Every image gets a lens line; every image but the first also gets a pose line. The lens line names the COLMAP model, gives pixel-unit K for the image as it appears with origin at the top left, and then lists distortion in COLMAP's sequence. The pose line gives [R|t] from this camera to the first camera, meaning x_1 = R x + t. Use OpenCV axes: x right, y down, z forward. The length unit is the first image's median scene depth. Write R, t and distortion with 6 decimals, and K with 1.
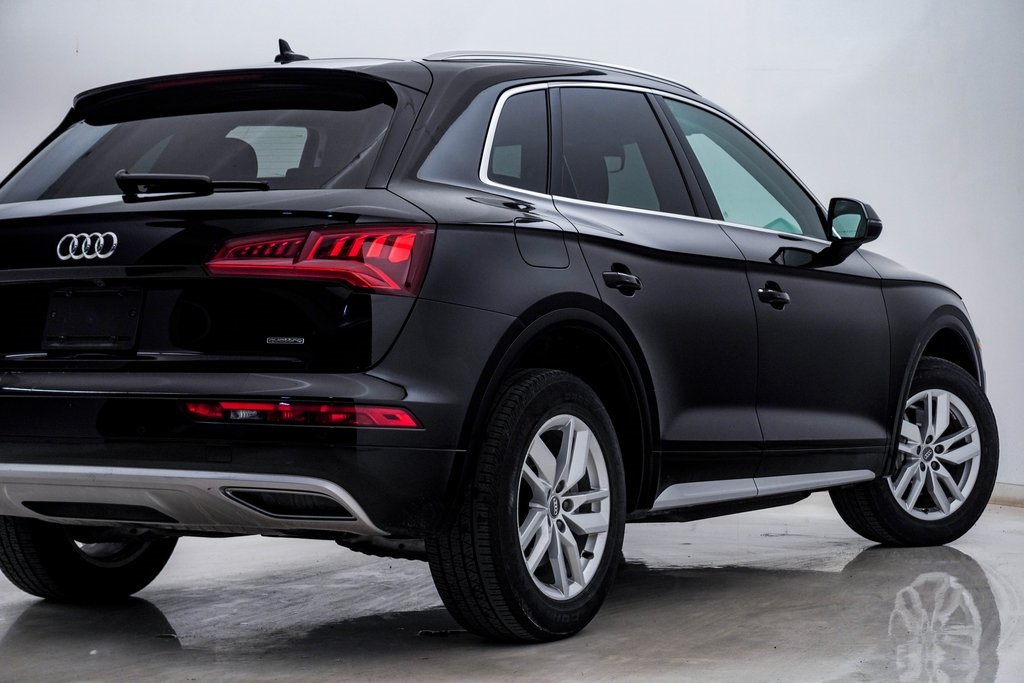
lens RADIAL K [[2170.5, 0, 509.2], [0, 2170.5, 347.6], [0, 0, 1]] dist [0.015713, 0.000000]
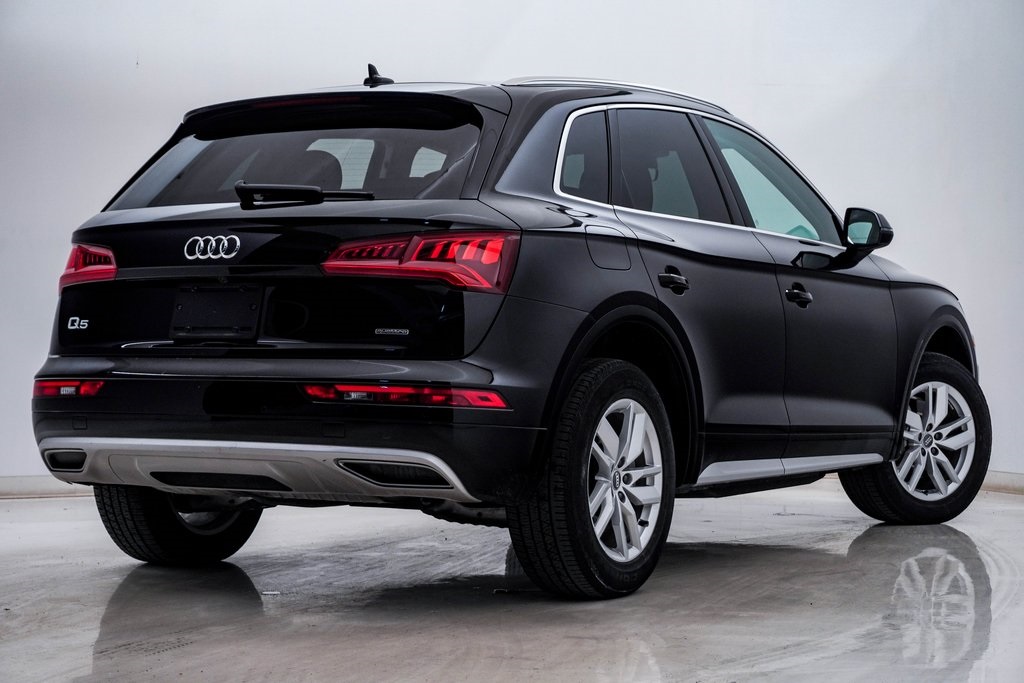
lens RADIAL K [[2170.5, 0, 509.4], [0, 2170.5, 343.3], [0, 0, 1]] dist [0.015713, 0.000000]
pose [[0.999779, 0.007181, 0.019762, -0.059513], [-0.007161, 0.999974, -0.001060, 0.003484], [-0.019769, 0.000918, 0.999804, -0.137468]]
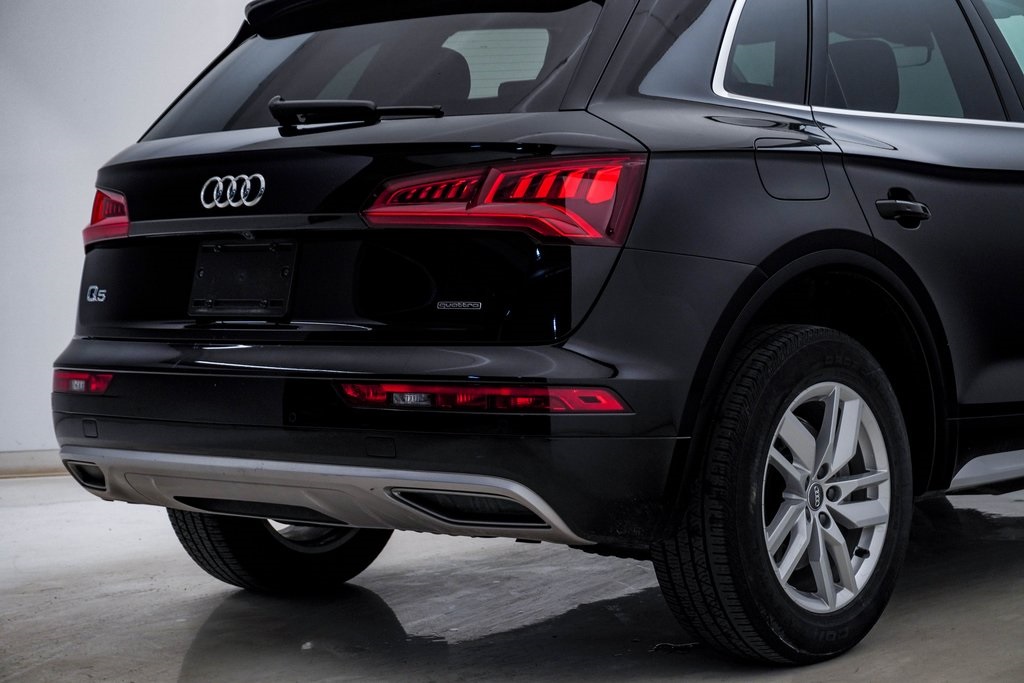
lens RADIAL K [[2170.5, 0, 519.1], [0, 2170.5, 346.4], [0, 0, 1]] dist [0.015713, 0.000000]
pose [[0.984989, -0.015765, -0.171895, 0.053070], [0.025013, 0.998346, 0.051769, -0.027278], [0.170794, -0.055291, 0.983754, 0.197666]]
